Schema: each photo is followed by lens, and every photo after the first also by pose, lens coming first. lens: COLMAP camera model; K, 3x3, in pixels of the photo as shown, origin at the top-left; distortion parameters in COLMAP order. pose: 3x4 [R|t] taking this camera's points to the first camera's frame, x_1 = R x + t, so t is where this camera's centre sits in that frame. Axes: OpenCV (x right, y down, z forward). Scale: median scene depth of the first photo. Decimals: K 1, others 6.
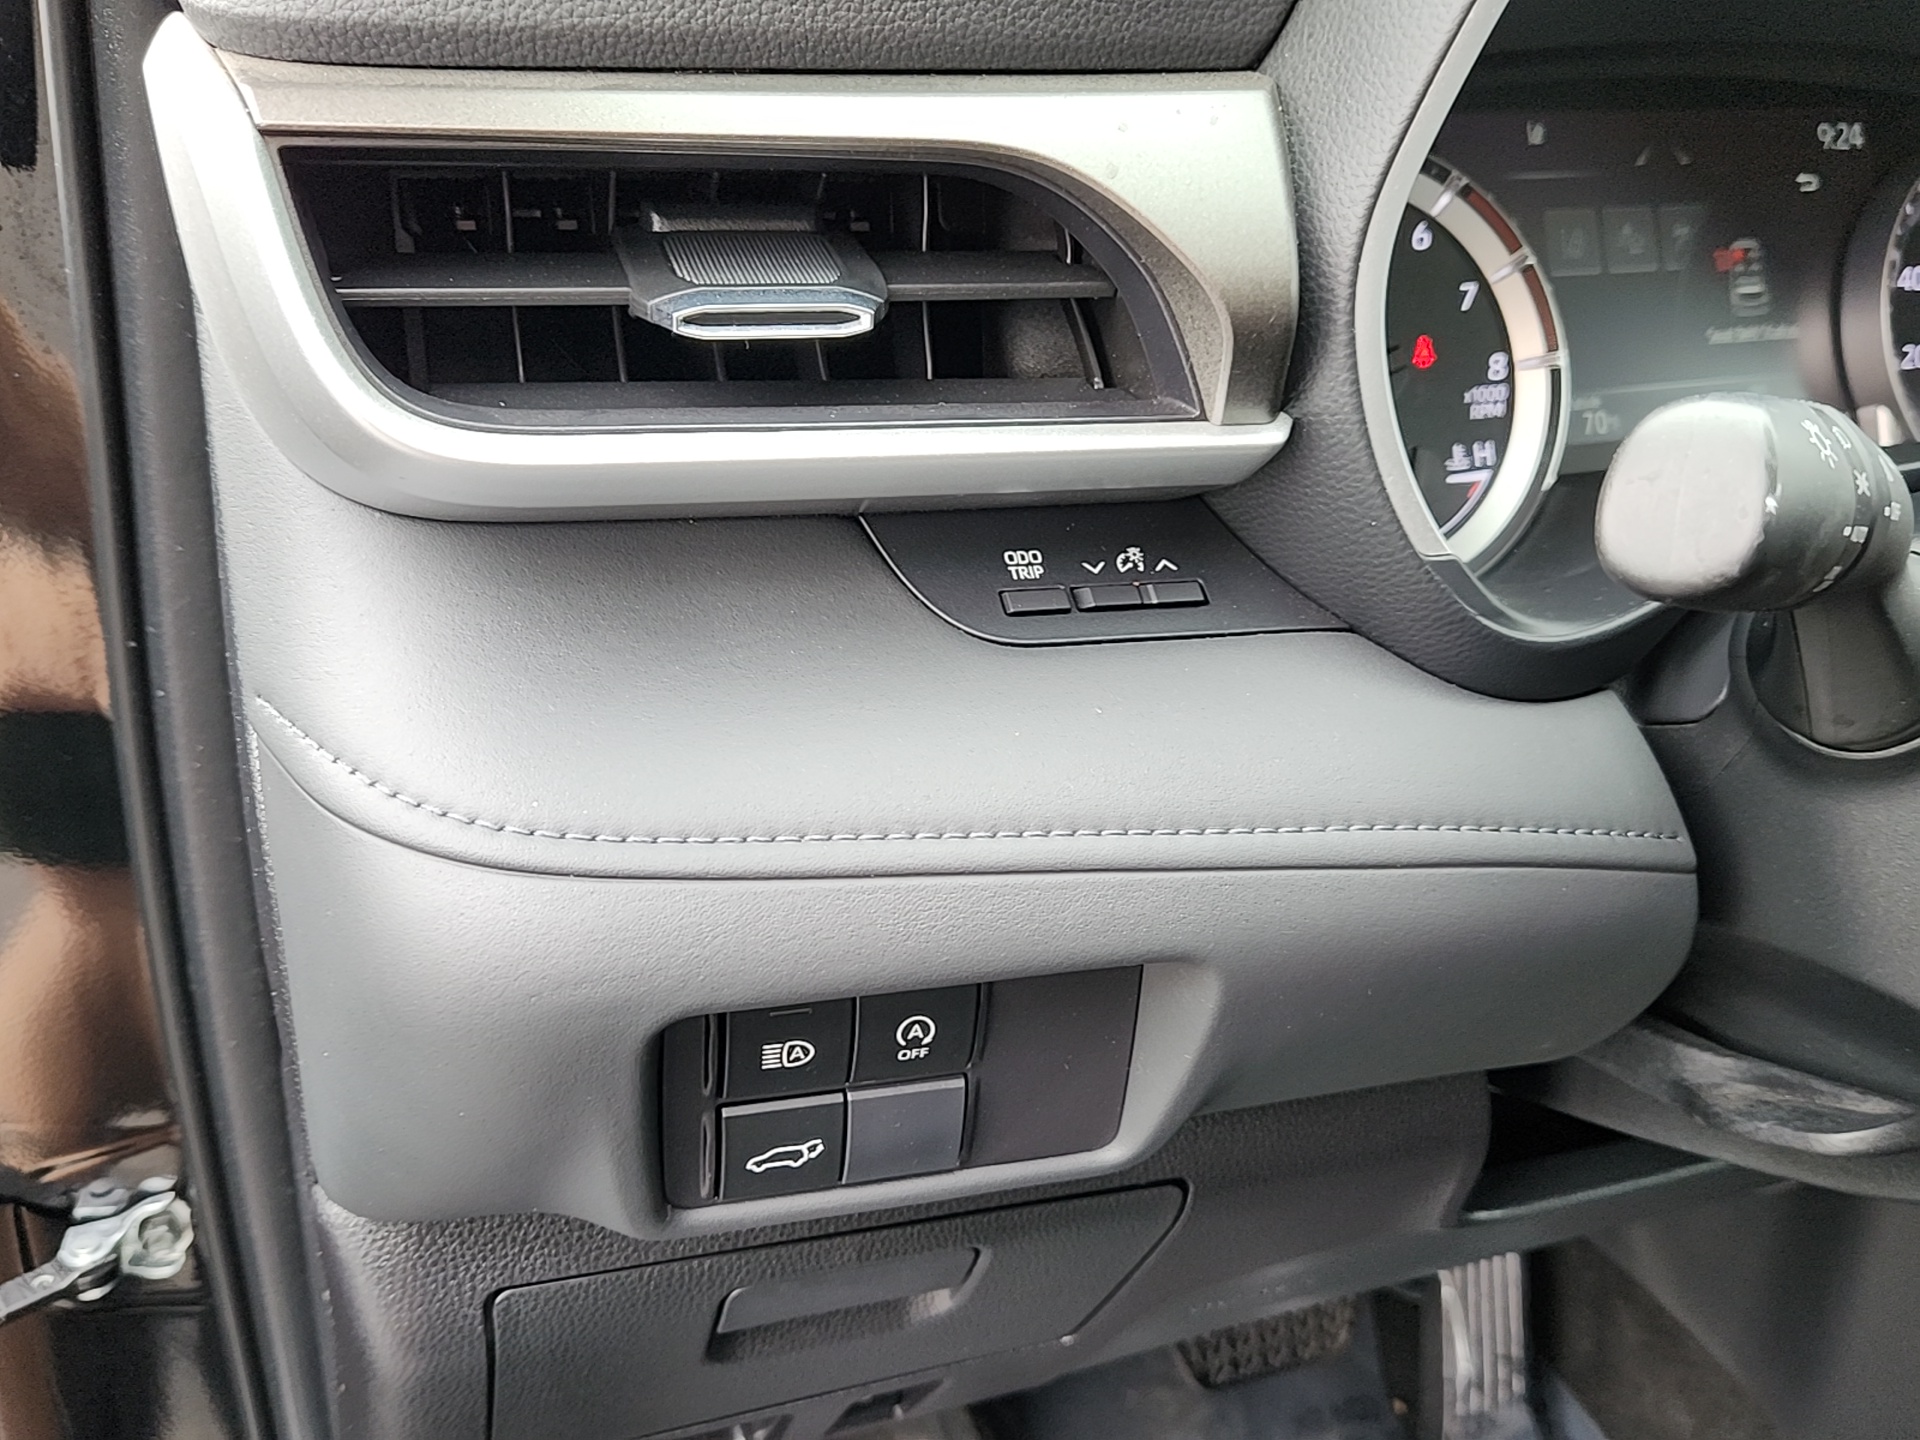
lens RADIAL K [[1704.3, 0, 961.3], [0, 1704.3, 740.2], [0, 0, 1]] dist [0.082059, -0.128413]
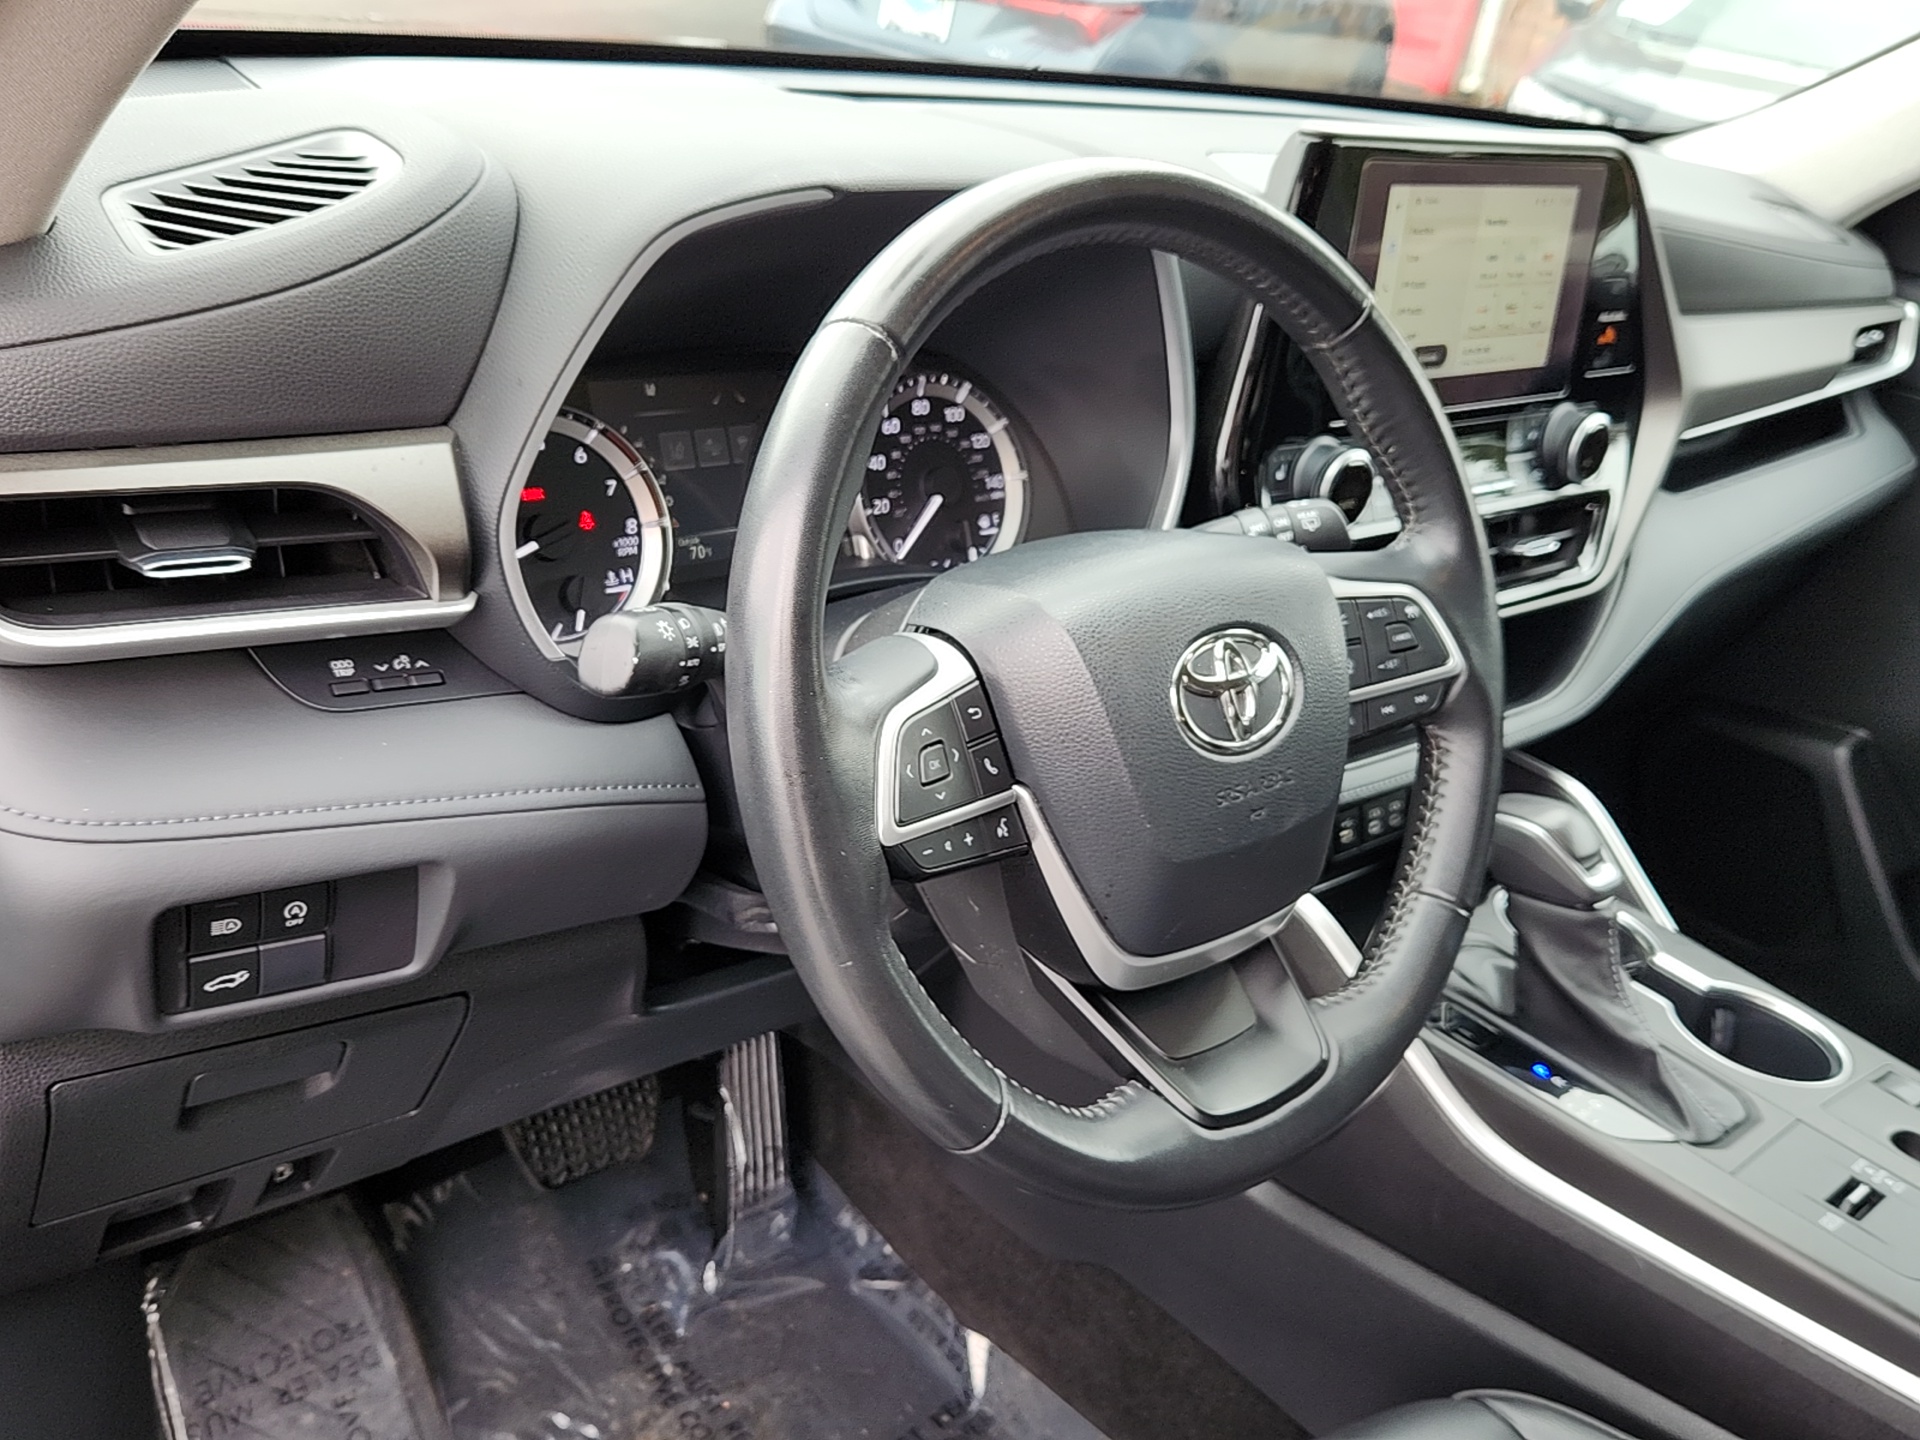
lens RADIAL K [[1704.3, 0, 961.3], [0, 1704.3, 740.2], [0, 0, 1]] dist [0.082059, -0.128413]
pose [[0.943858, -0.056131, 0.325547, 0.045155], [0.047290, 0.998267, 0.035011, -0.042621], [-0.326948, -0.017650, 0.944877, -0.805473]]
